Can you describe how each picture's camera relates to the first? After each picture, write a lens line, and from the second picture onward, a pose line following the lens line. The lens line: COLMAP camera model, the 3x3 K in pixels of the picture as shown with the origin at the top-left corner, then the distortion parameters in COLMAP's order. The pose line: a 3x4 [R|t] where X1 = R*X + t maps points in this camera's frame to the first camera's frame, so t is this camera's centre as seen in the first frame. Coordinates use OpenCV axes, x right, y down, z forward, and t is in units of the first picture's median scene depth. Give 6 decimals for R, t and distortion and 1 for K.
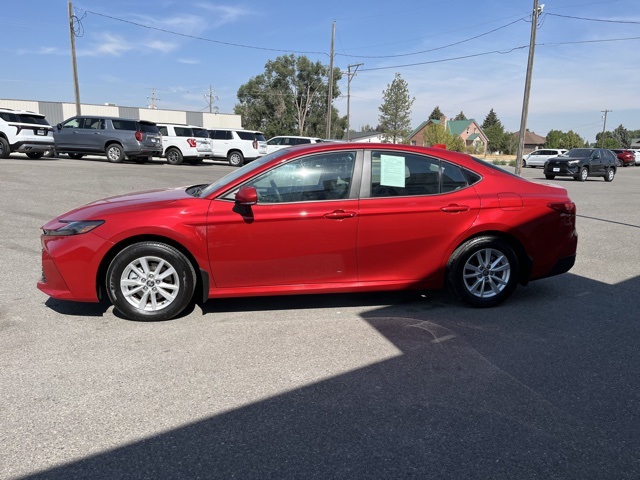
lens RADIAL K [[487.1, 0, 321.7], [0, 487.1, 243.1], [0, 0, 1]] dist [0.065612, -0.090364]
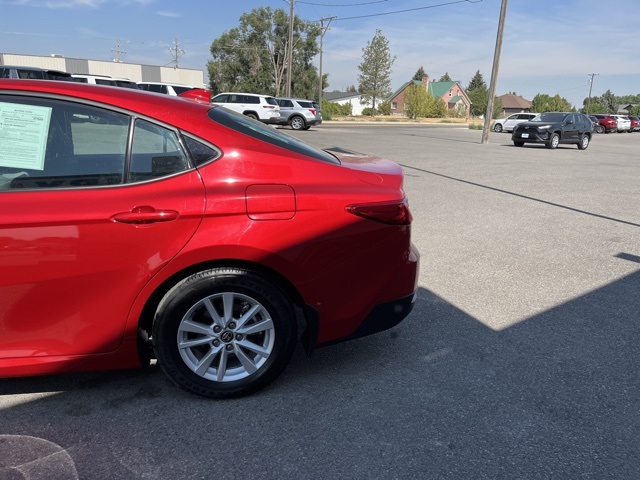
lens RADIAL K [[487.1, 0, 315.9], [0, 487.1, 243.1], [0, 0, 1]] dist [0.065612, -0.090364]
pose [[0.999743, 0.011571, 0.019488, 0.079596], [-0.012998, 0.997117, 0.074761, -0.015157], [-0.018567, -0.074995, 0.997011, 0.091703]]
